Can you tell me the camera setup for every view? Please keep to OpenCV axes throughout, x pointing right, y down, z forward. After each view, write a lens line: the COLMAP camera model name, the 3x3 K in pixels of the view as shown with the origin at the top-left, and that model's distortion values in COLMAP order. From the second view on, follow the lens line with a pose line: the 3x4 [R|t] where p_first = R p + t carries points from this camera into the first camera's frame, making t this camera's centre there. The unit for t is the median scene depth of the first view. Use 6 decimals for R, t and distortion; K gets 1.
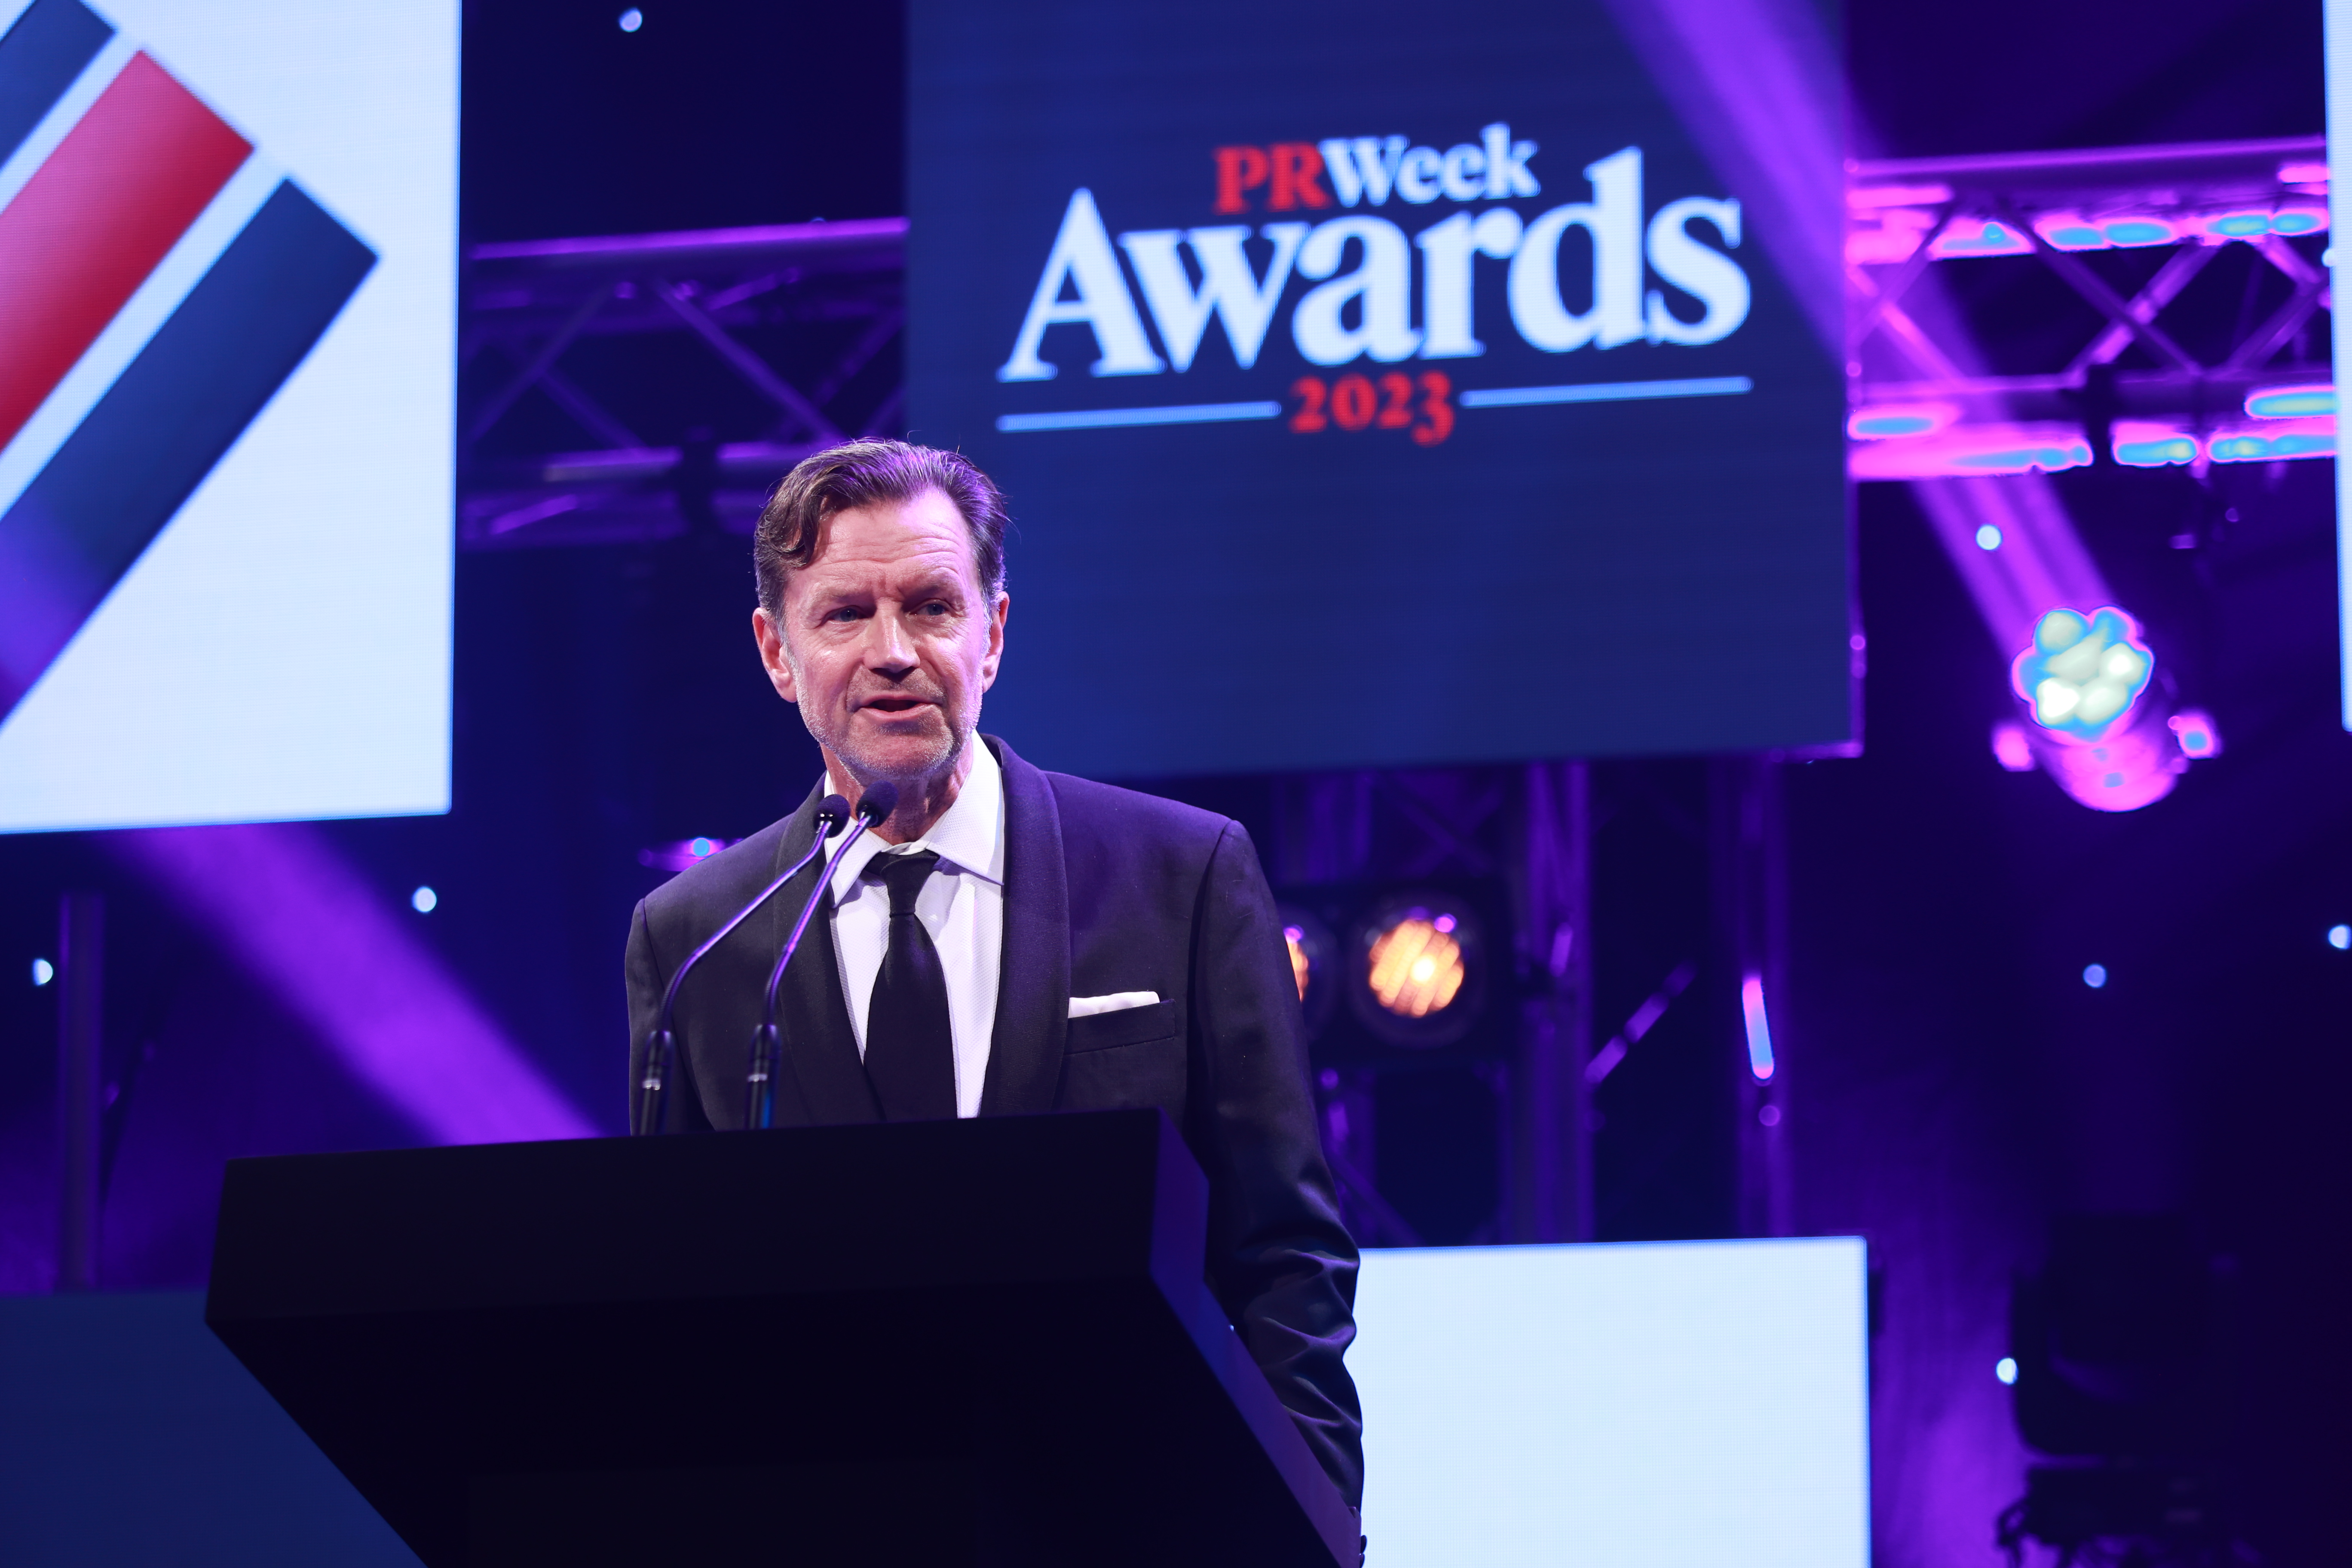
lens RADIAL K [[7963.6, 0, 1181.2], [0, 7963.6, 782.3], [0, 0, 1]] dist [0.096996, 0.000000]
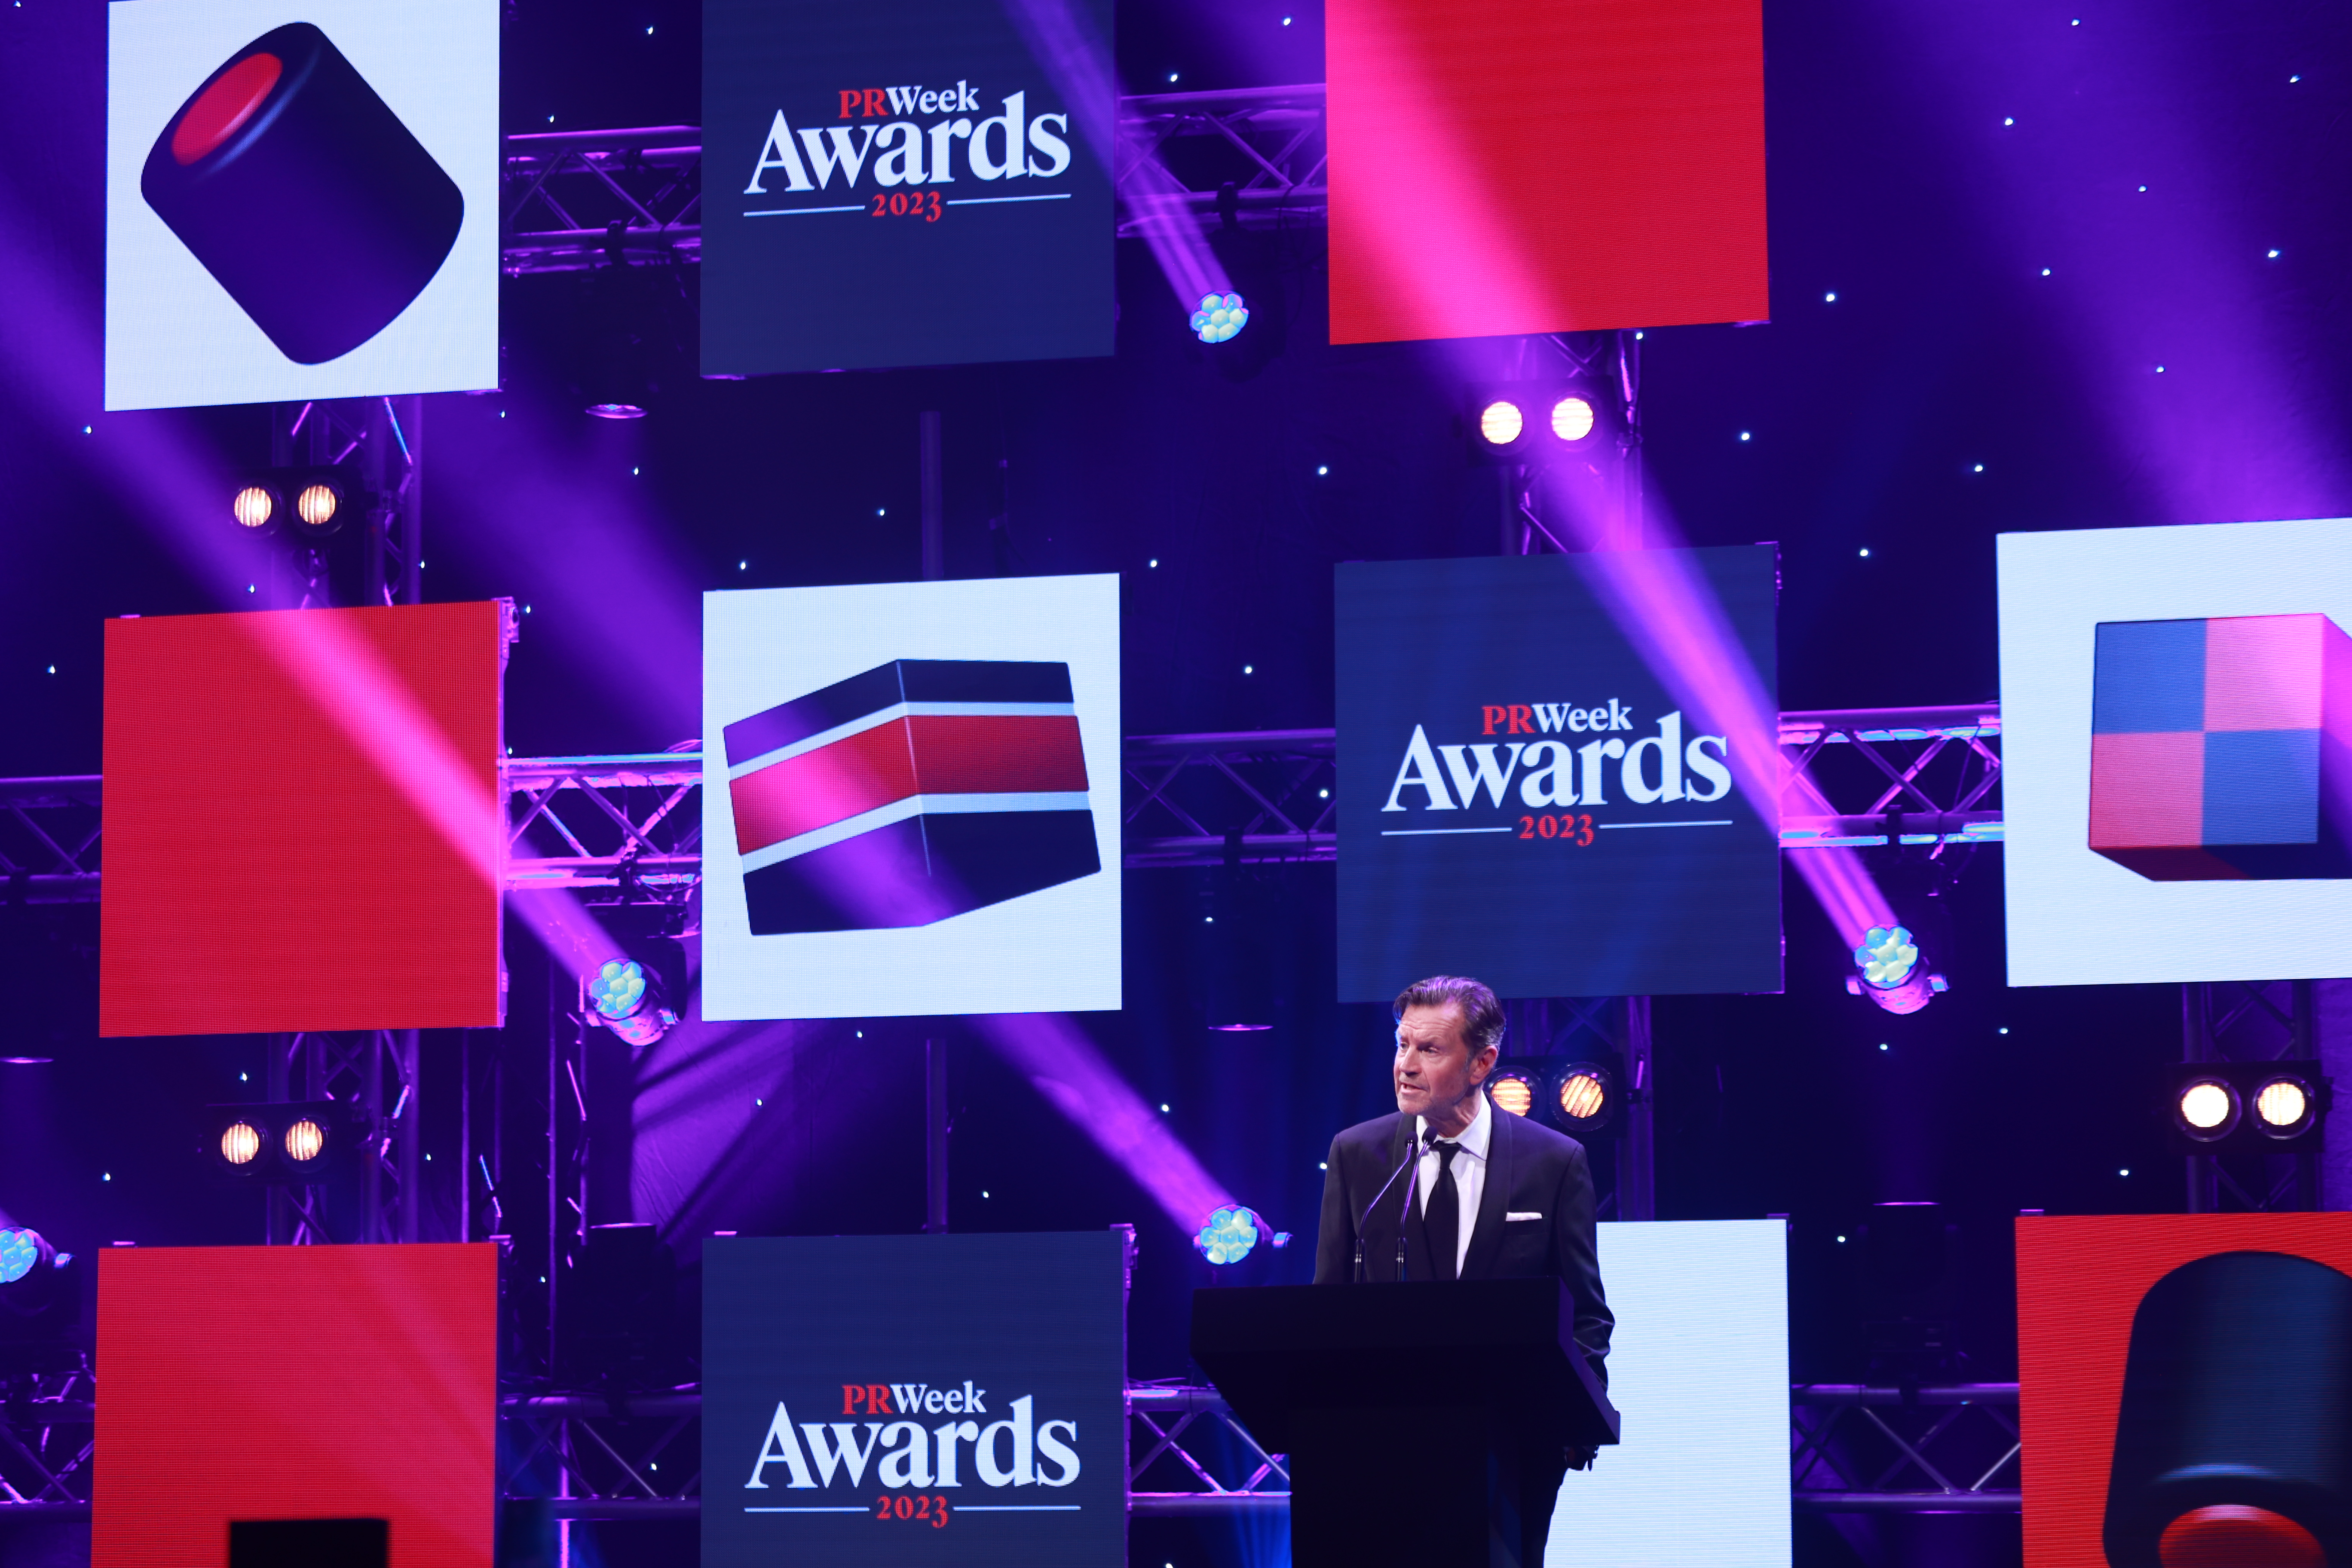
lens RADIAL K [[5738.9, 0, 1176.5], [0, 5738.9, 789.1], [0, 0, 1]] dist [0.121514, 0.000000]
pose [[0.999990, -0.004478, 0.000713, -0.080704], [0.004439, 0.998812, 0.048532, -0.134881], [-0.000929, -0.048528, 0.998821, -0.558271]]
